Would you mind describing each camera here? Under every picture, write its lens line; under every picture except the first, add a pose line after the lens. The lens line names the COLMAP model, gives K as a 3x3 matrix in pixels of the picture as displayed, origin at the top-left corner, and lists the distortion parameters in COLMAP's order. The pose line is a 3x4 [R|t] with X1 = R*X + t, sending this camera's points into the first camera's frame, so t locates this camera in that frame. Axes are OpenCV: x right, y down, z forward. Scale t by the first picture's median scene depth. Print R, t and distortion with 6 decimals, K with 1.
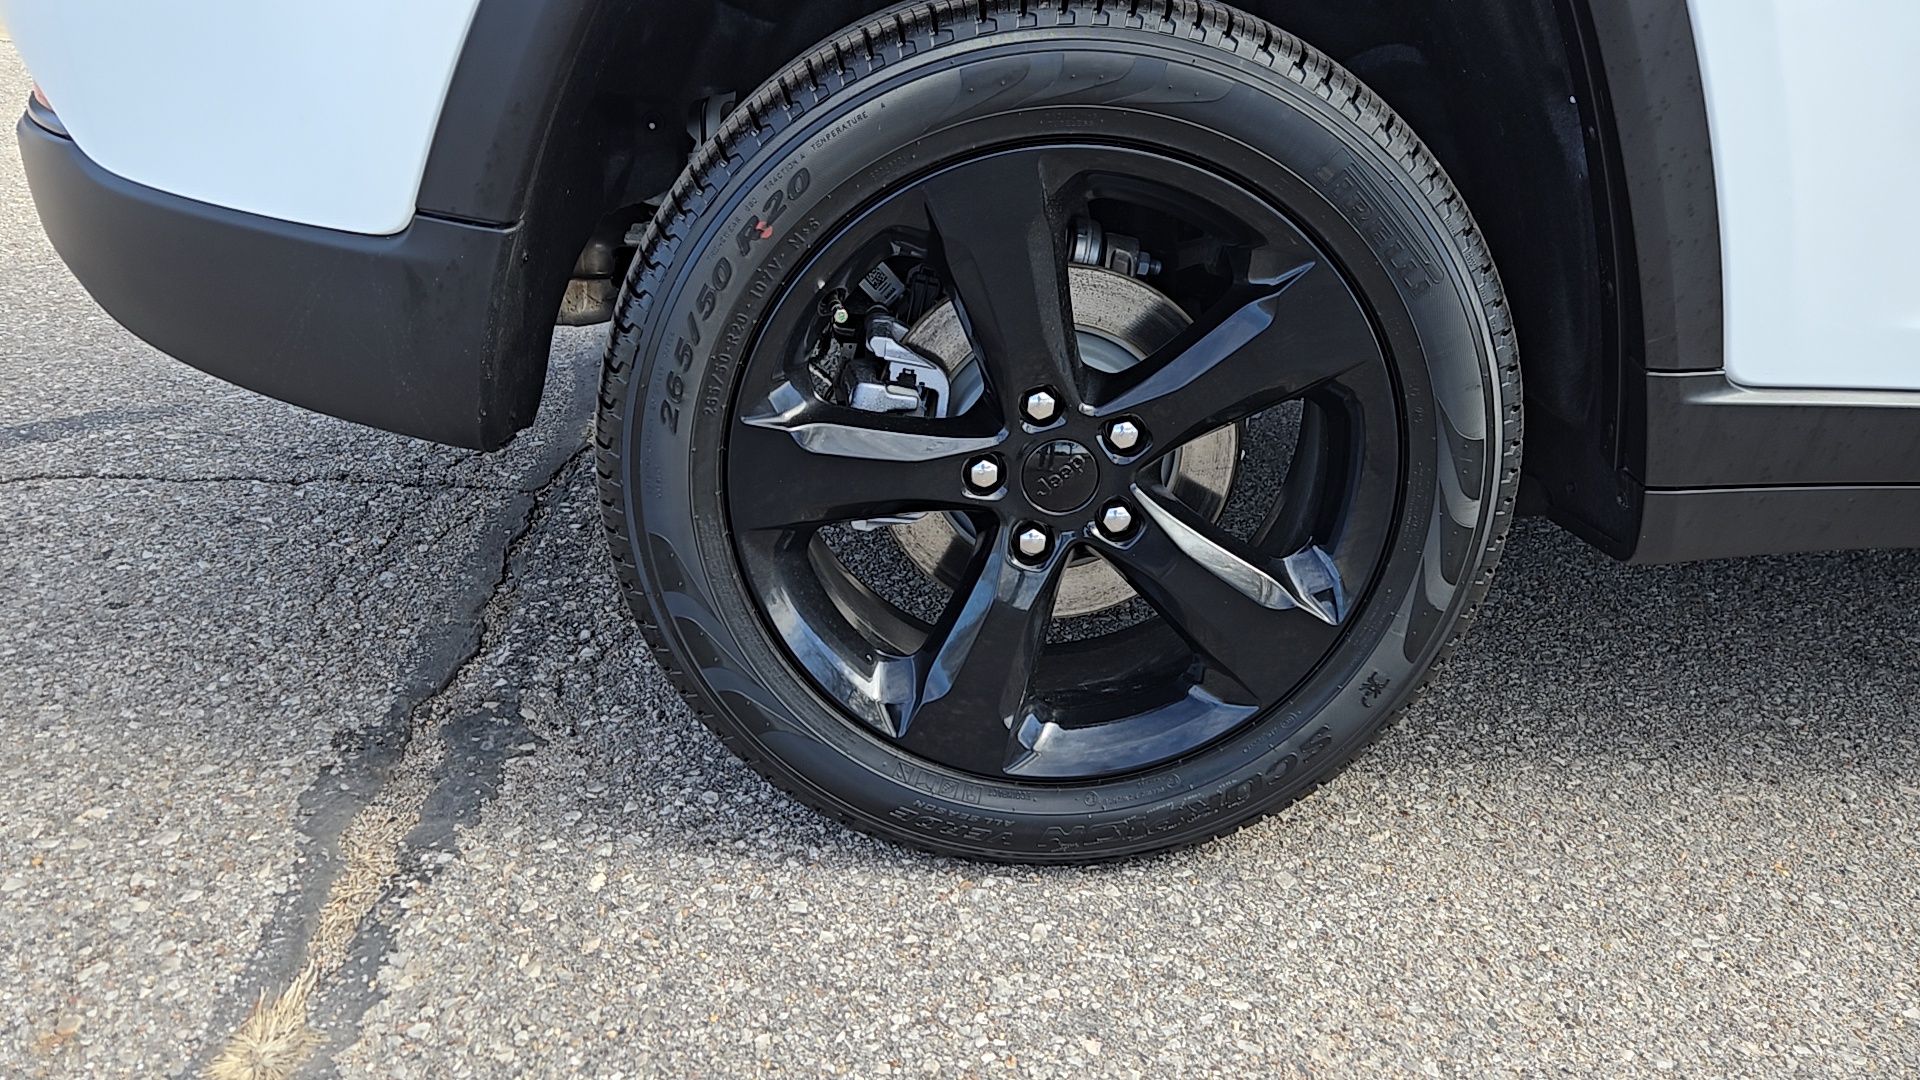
lens RADIAL K [[1590.8, 0, 956.7], [0, 1590.8, 529.4], [0, 0, 1]] dist [0.021397, -0.017700]
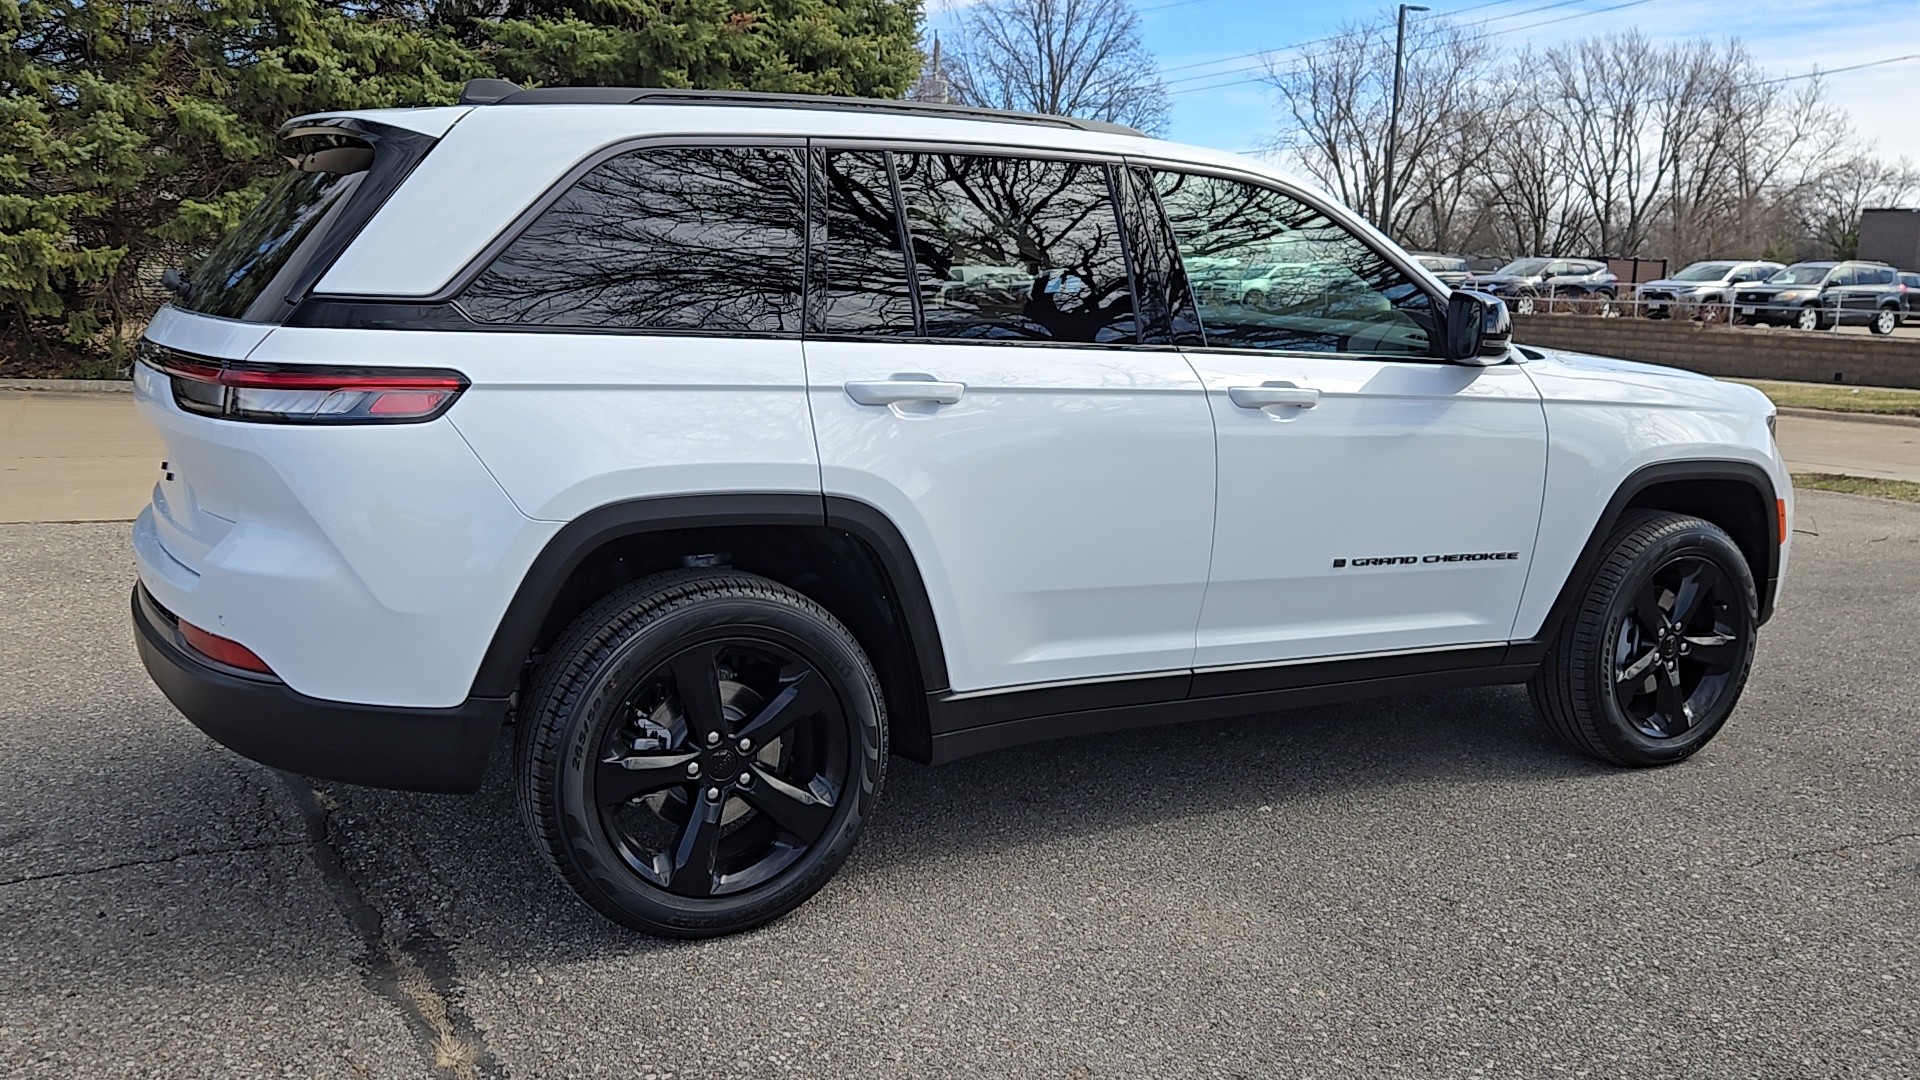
lens RADIAL K [[1590.8, 0, 953.4], [0, 1590.8, 531.7], [0, 0, 1]] dist [0.021397, -0.017700]
pose [[0.887432, -0.087345, 0.452588, -0.700359], [0.173489, 0.972972, -0.152403, 0.053921], [-0.427044, 0.213767, 0.878600, -1.403630]]
